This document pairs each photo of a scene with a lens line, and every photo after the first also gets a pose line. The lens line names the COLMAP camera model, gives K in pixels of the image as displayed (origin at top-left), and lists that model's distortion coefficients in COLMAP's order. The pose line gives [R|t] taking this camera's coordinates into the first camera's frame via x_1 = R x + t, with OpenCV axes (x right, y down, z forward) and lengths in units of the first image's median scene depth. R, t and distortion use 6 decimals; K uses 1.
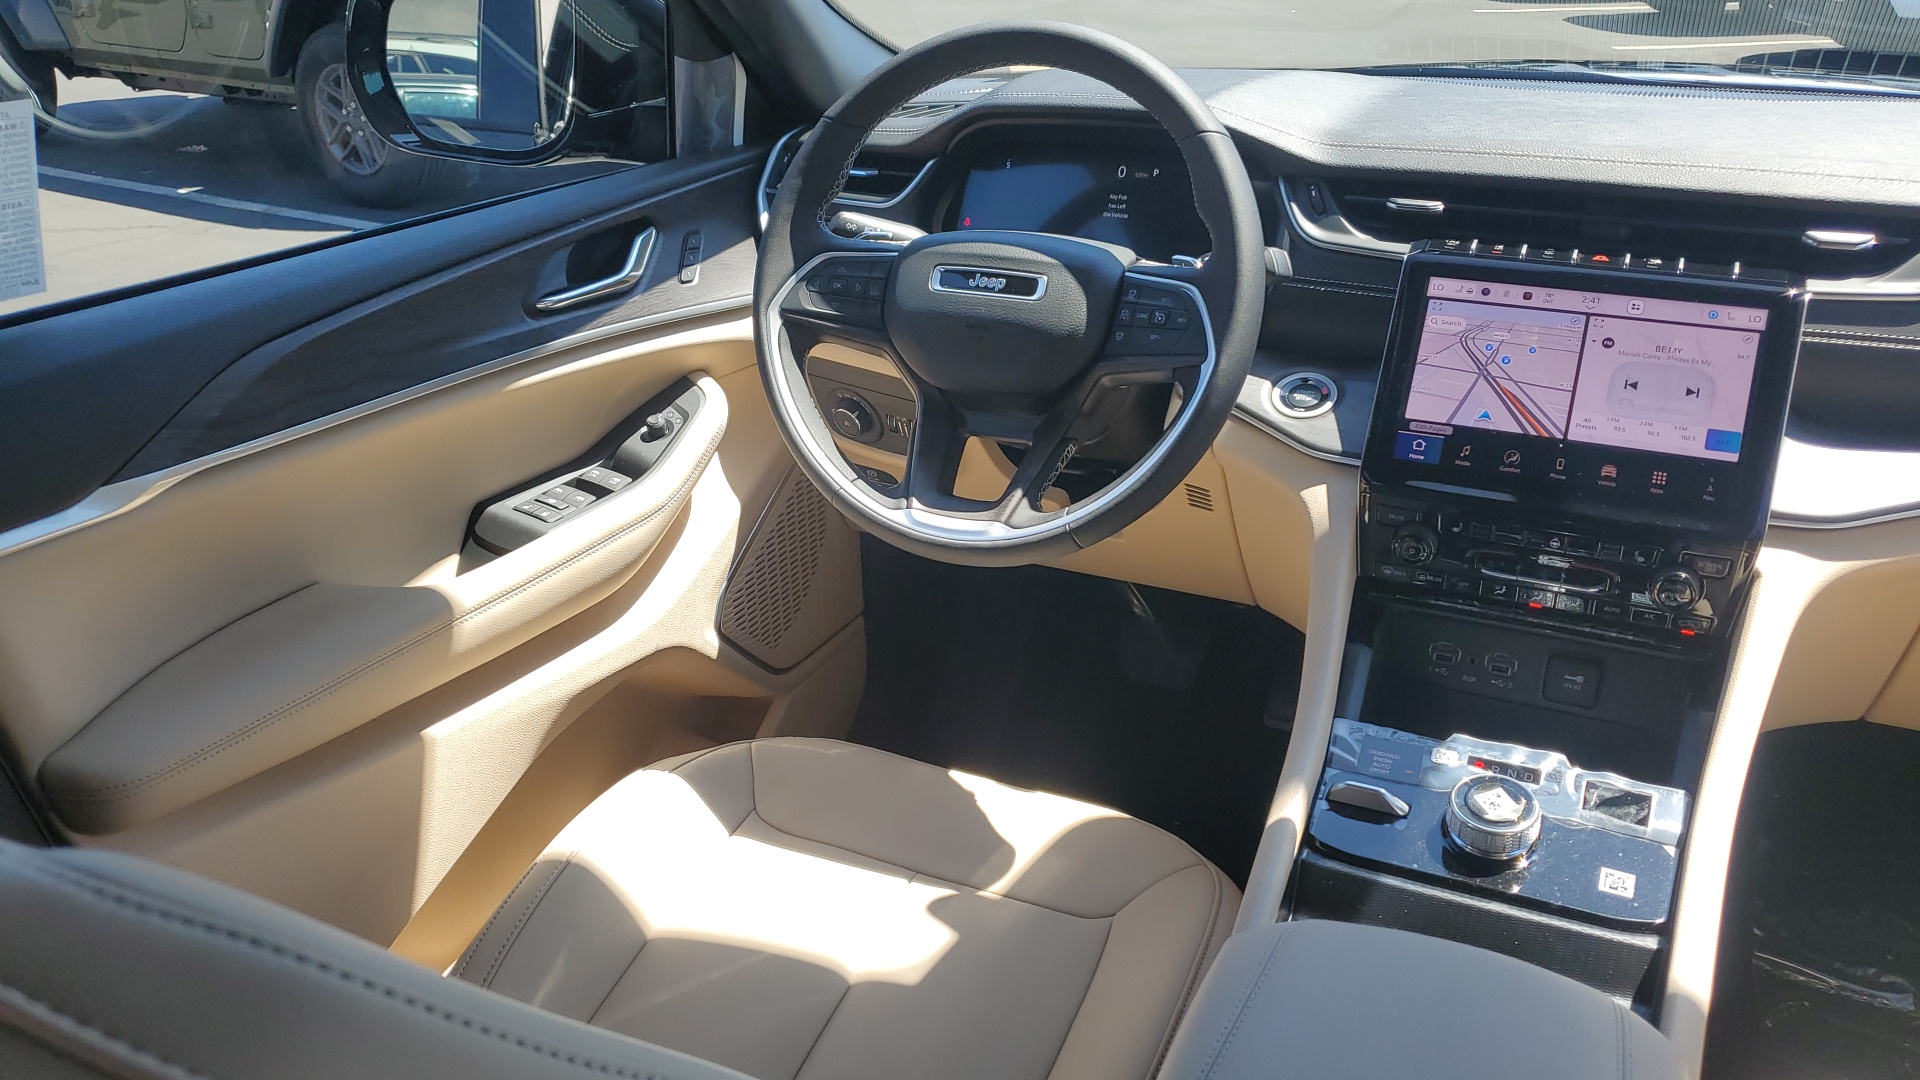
lens RADIAL K [[1489.3, 0, 968.6], [0, 1489.3, 554.4], [0, 0, 1]] dist [0.049131, -0.082410]
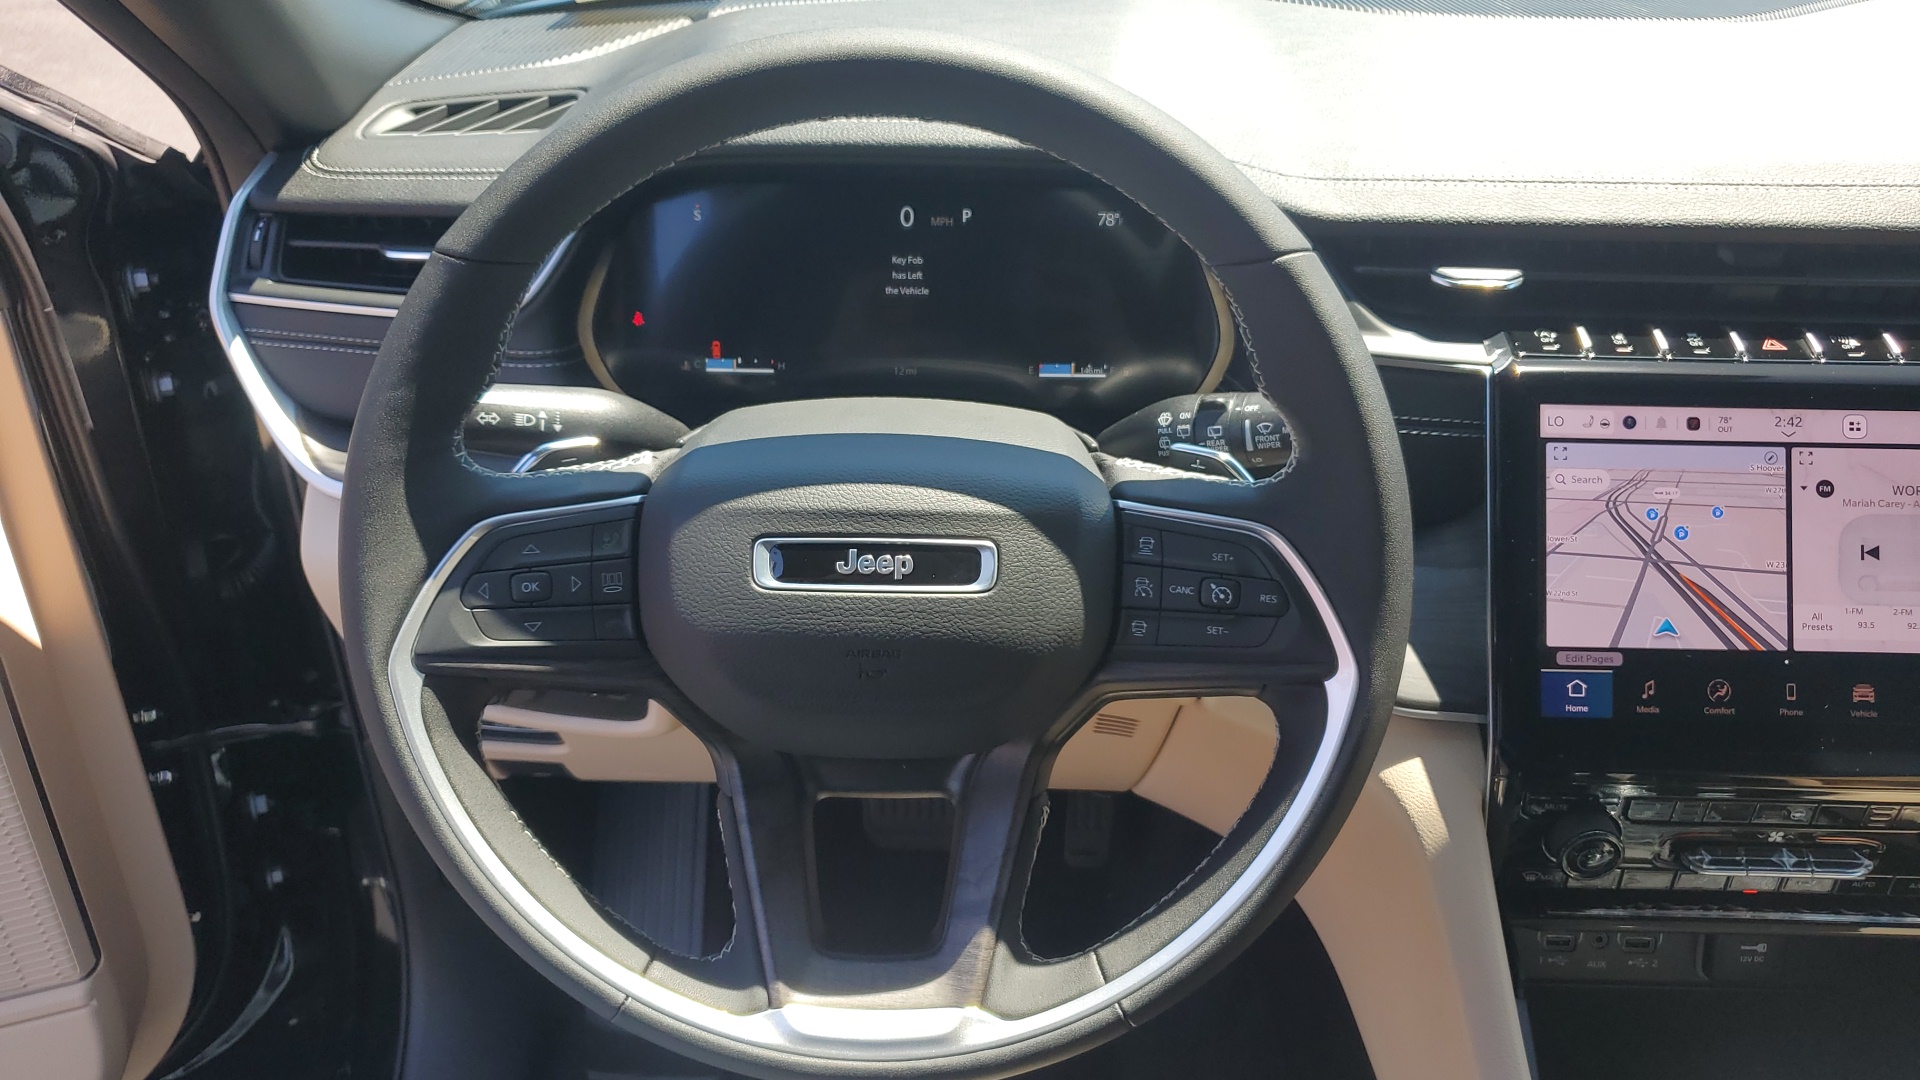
lens RADIAL K [[1515.7, 0, 960.0], [0, 1515.7, 540.0], [0, 0, 1]] dist [0.056082, -0.059151]
pose [[0.911549, -0.194869, 0.362083, -0.145202], [0.149485, 0.977369, 0.149678, -0.263326], [-0.383057, -0.082313, 0.920050, 0.519502]]
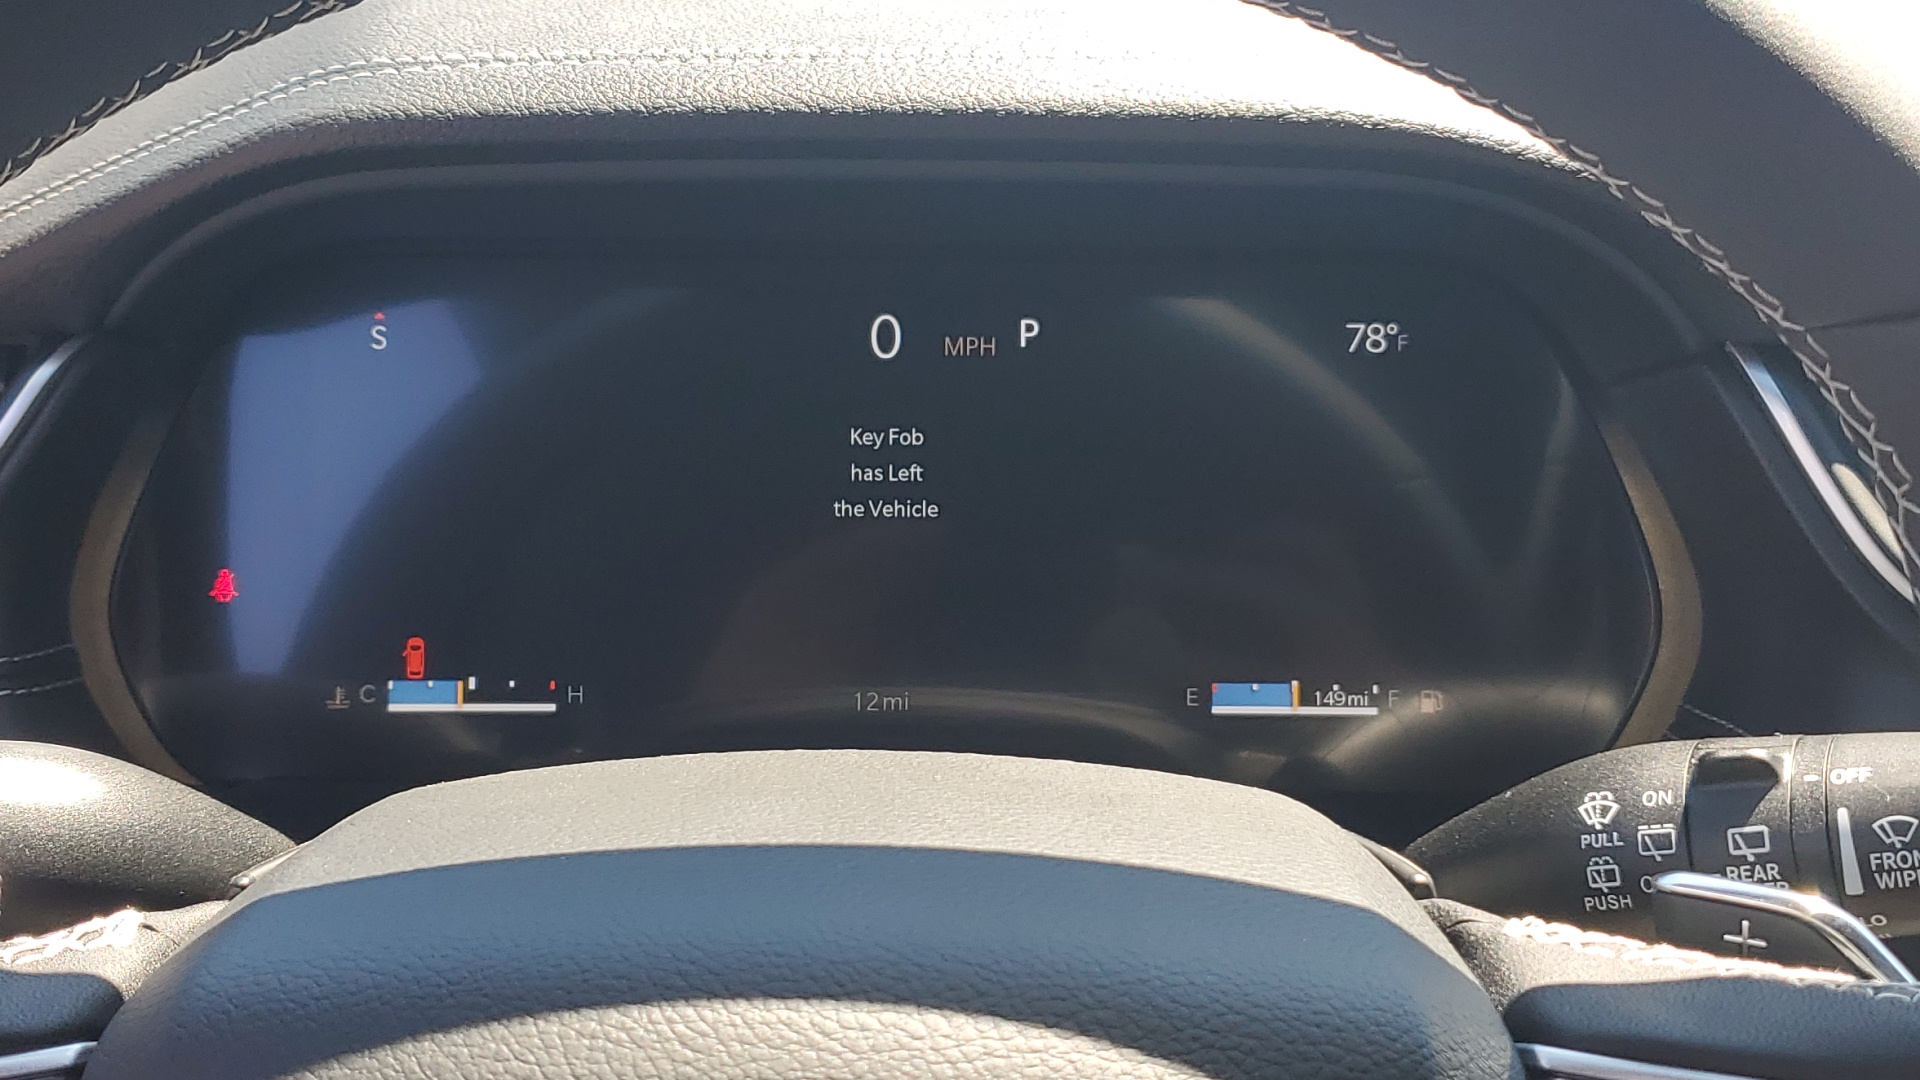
lens RADIAL K [[2591.0, 0, 985.5], [0, 2591.0, 540.9], [0, 0, 1]] dist [0.272128, -1.031318]
pose [[0.907995, -0.125754, 0.399664, -0.069020], [0.157264, 0.986442, -0.046905, -0.241724], [-0.388347, 0.105442, 0.915461, 0.733083]]
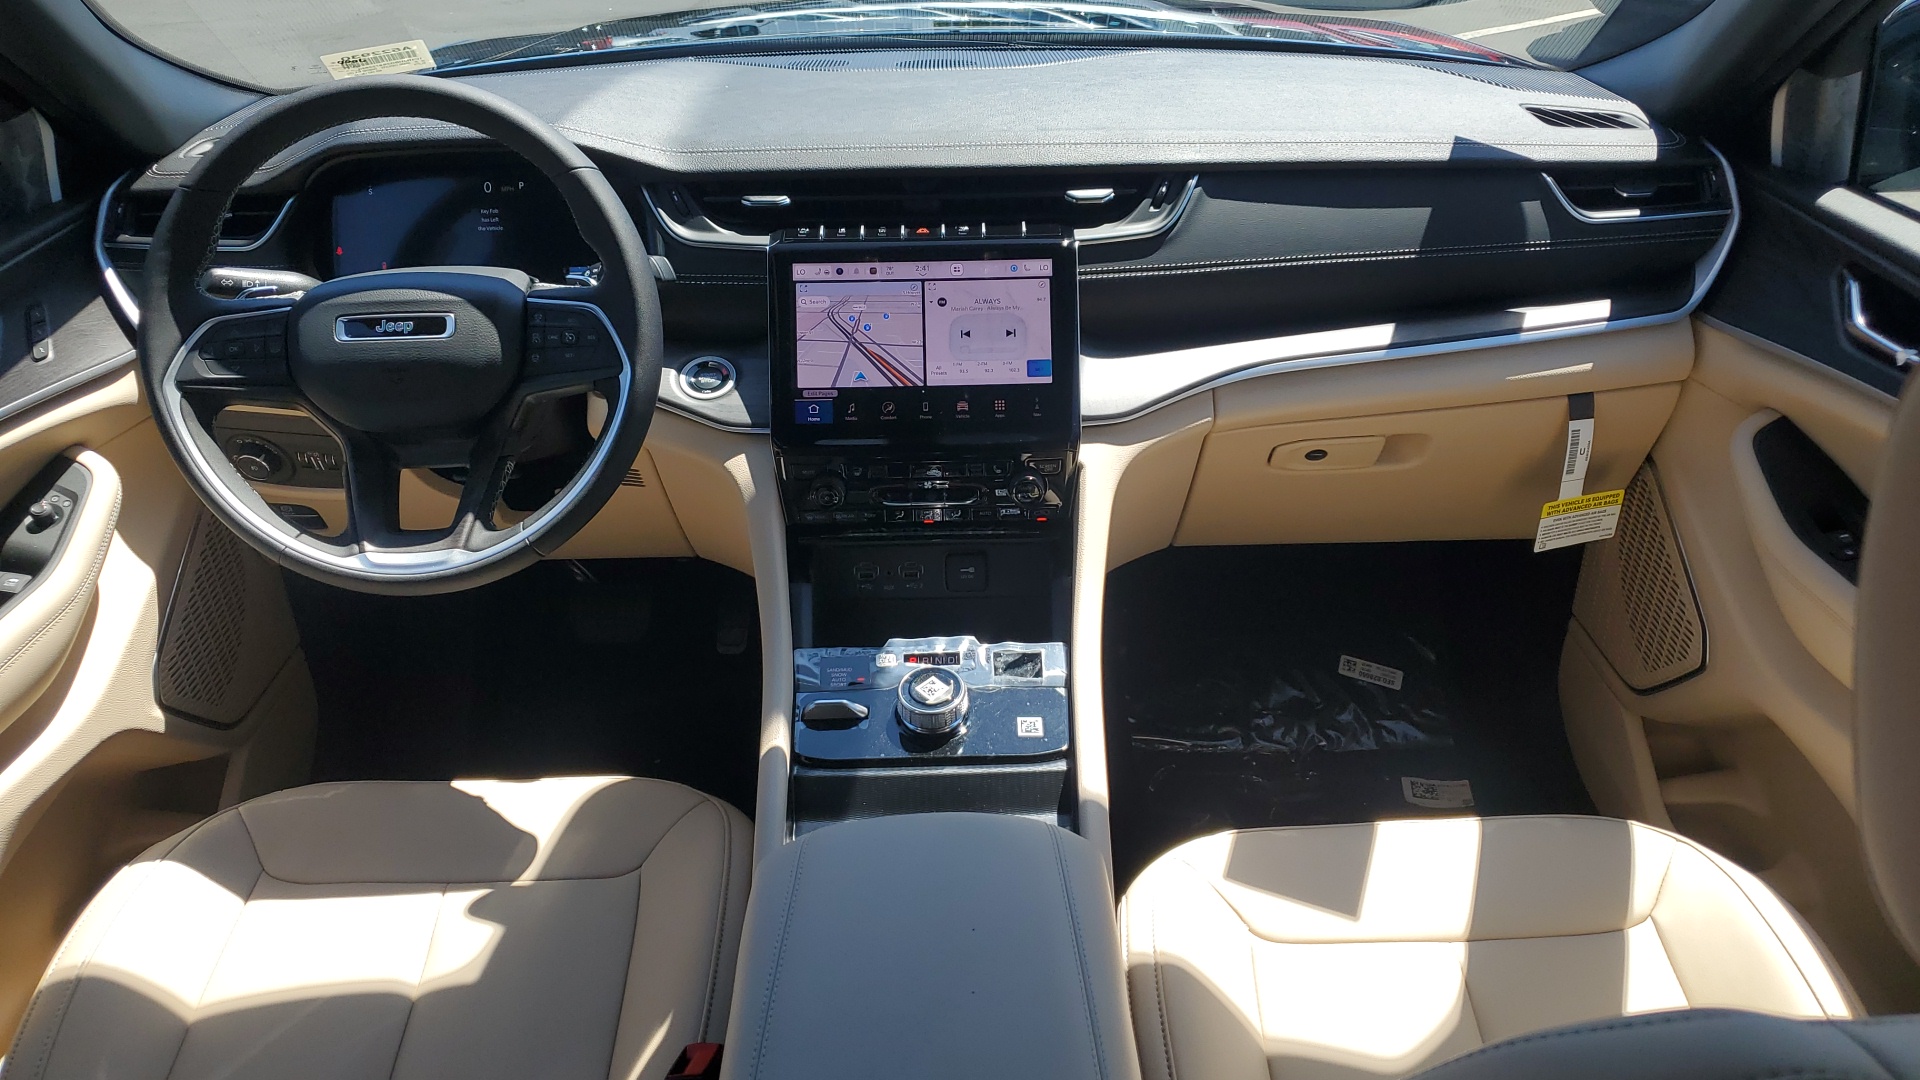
lens RADIAL K [[1489.3, 0, 968.6], [0, 1489.3, 554.4], [0, 0, 1]] dist [0.049131, -0.082410]
pose [[0.897606, -0.216767, 0.383817, -0.064945], [0.189150, 0.975901, 0.108805, -0.065812], [-0.398153, -0.025065, 0.916977, -0.129129]]
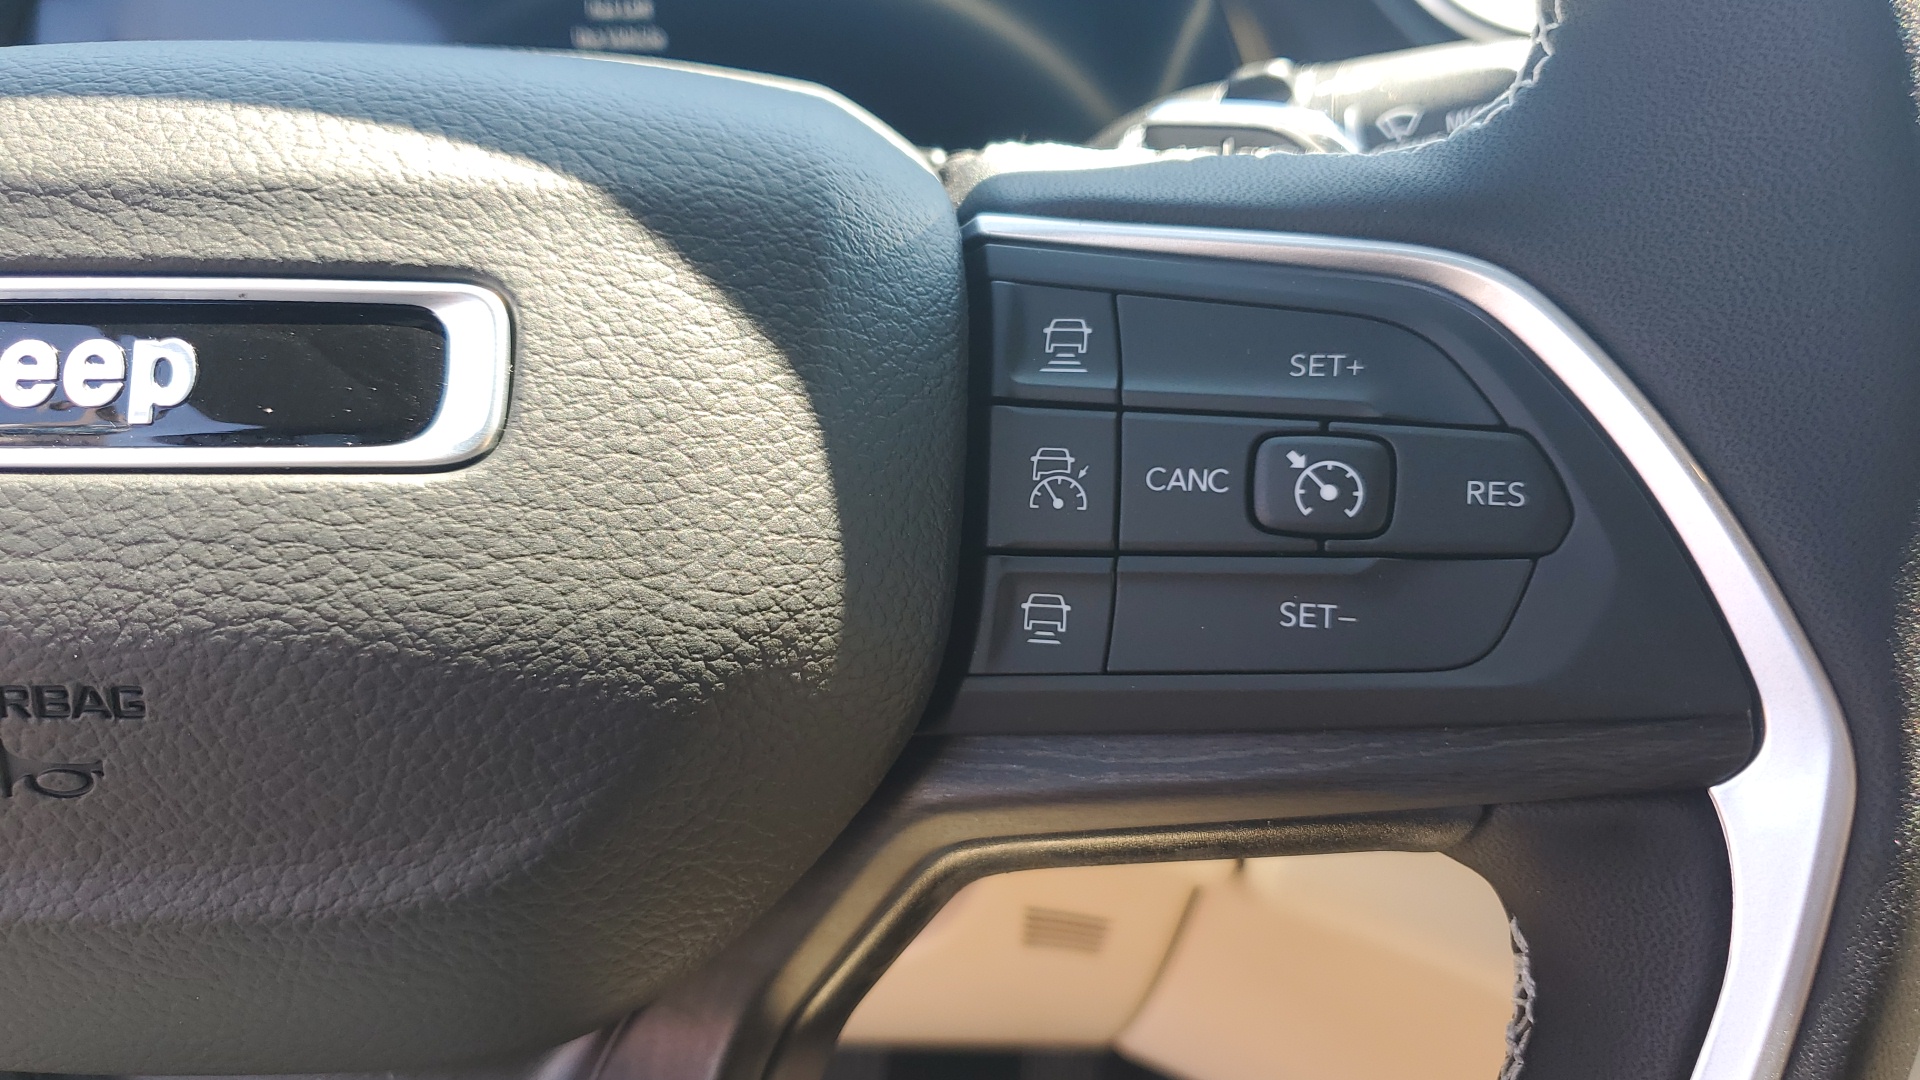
lens RADIAL K [[1583.9, 0, 960.0], [0, 1583.9, 540.0], [0, 0, 1]] dist [-0.000742, 0.001424]
pose [[0.908868, -0.163346, 0.383766, 0.029482], [0.159841, 0.986281, 0.041251, -0.160213], [-0.385239, 0.023850, 0.922509, 0.835322]]
